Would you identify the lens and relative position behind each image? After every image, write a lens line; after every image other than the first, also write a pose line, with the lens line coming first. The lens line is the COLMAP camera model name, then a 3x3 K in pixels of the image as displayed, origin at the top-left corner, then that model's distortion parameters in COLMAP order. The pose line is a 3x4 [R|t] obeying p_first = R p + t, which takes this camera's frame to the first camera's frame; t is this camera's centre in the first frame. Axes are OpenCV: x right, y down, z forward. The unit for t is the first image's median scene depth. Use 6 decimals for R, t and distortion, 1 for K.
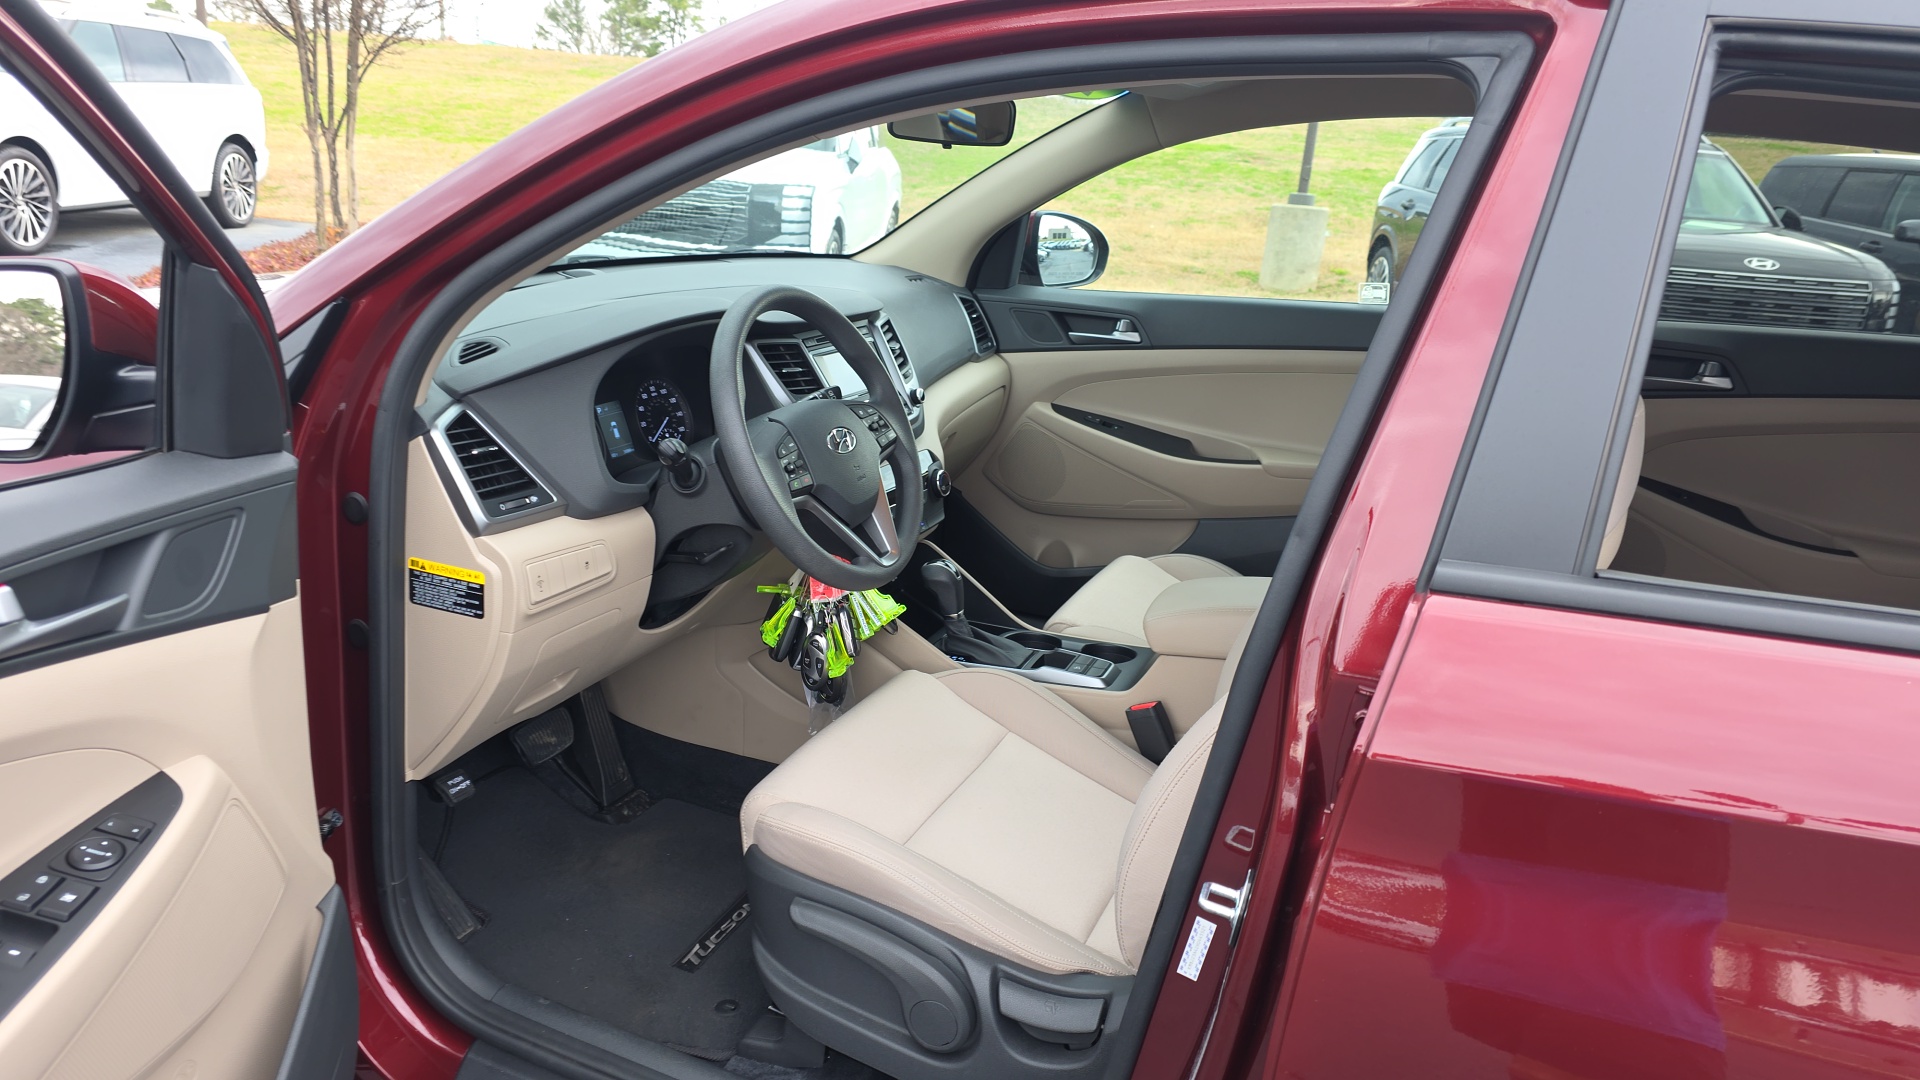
lens RADIAL K [[1295.2, 0, 956.5], [0, 1295.2, 568.4], [0, 0, 1]] dist [0.076317, -0.080349]
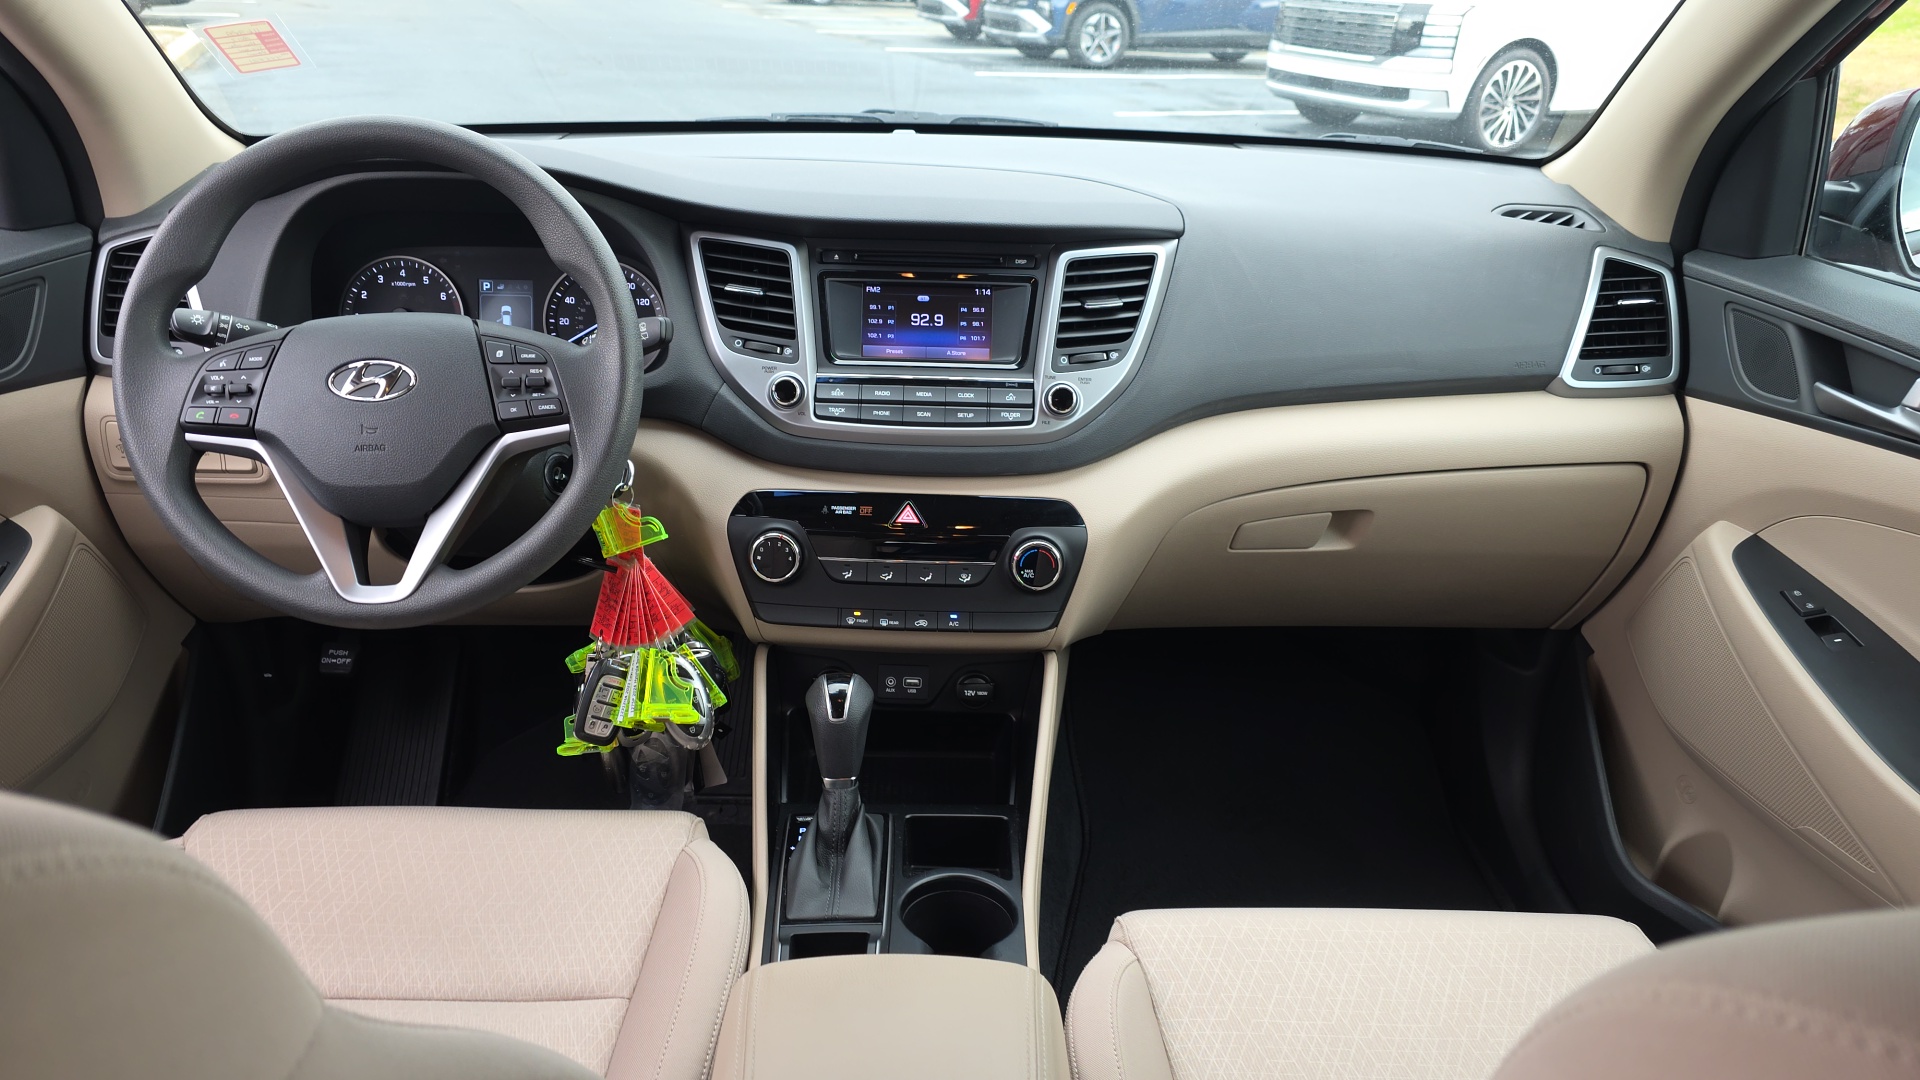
lens RADIAL K [[1295.2, 0, 956.5], [0, 1295.2, 568.4], [0, 0, 1]] dist [0.076317, -0.080349]
pose [[0.433450, 0.336585, -0.835962, 0.330559], [-0.293199, 0.929834, 0.222357, -0.137572], [0.852148, 0.148723, 0.501723, 0.558938]]
